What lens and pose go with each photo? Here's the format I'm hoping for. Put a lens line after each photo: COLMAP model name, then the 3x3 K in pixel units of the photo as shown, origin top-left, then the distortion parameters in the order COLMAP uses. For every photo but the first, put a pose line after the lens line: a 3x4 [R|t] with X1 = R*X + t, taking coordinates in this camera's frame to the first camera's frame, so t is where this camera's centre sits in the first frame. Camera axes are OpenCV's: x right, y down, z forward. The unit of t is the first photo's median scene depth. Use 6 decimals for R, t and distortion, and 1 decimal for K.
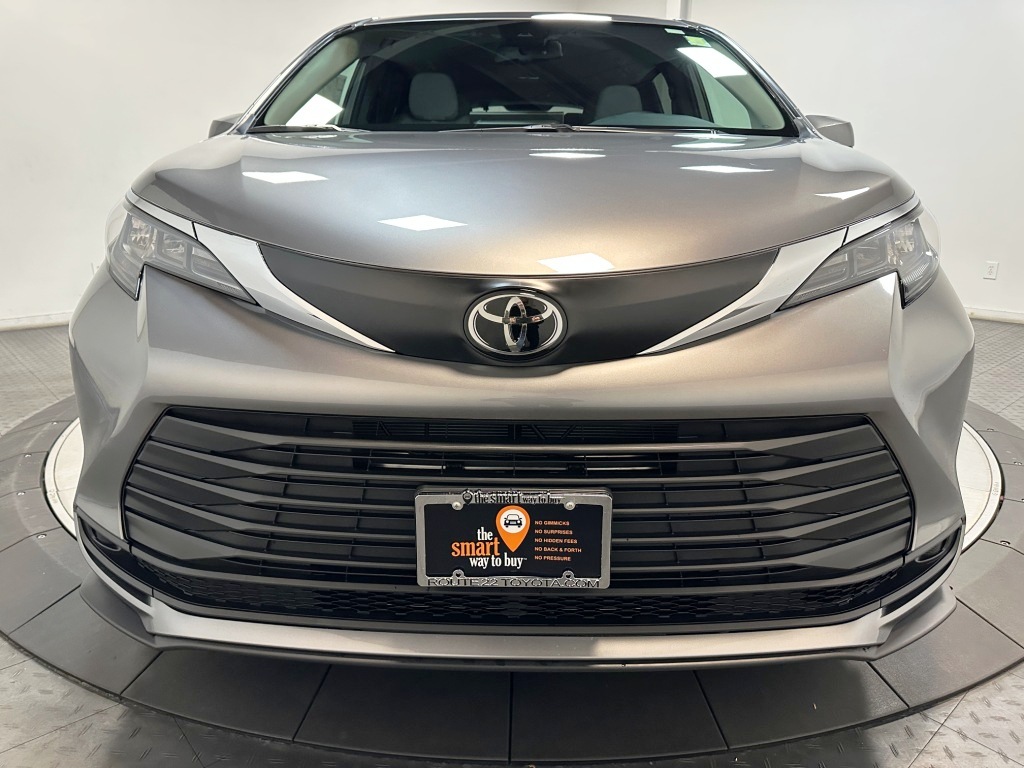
lens RADIAL K [[732.8, 0, 535.3], [0, 732.8, 384.0], [0, 0, 1]] dist [0.071812, -0.106194]
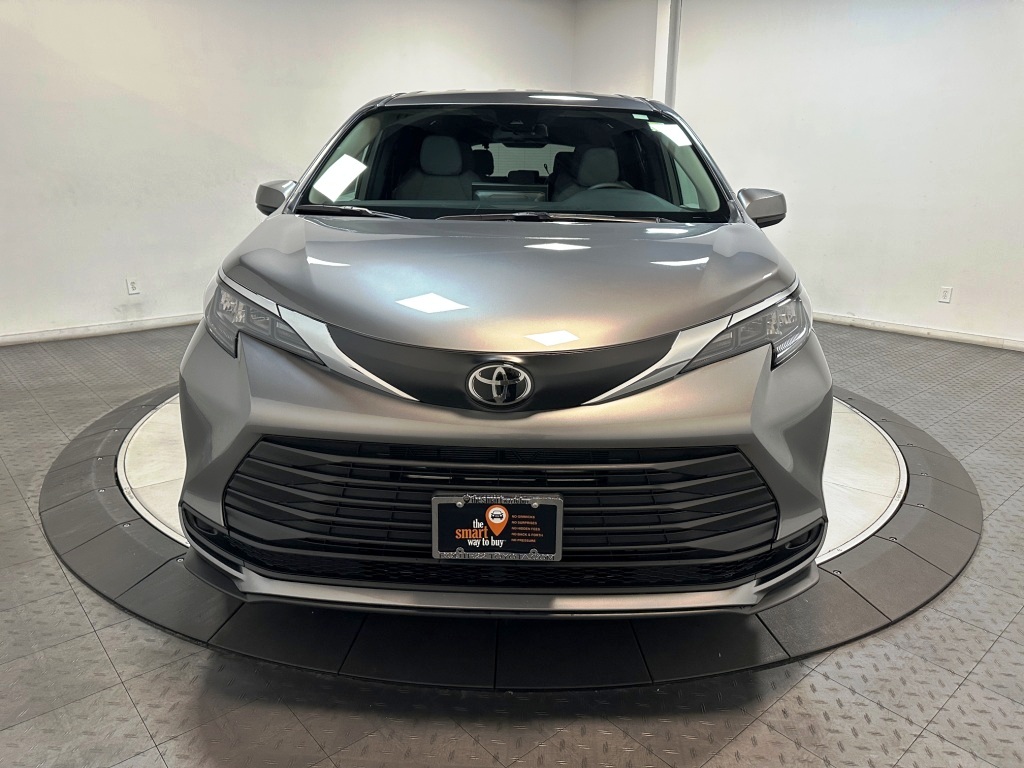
lens RADIAL K [[735.0, 0, 535.6], [0, 735.0, 383.3], [0, 0, 1]] dist [0.113217, -0.223857]
pose [[0.999941, 0.010885, 0.000699, 0.040142], [-0.010886, 0.999940, 0.001335, -0.077065], [-0.000684, -0.001343, 0.999999, -0.456583]]
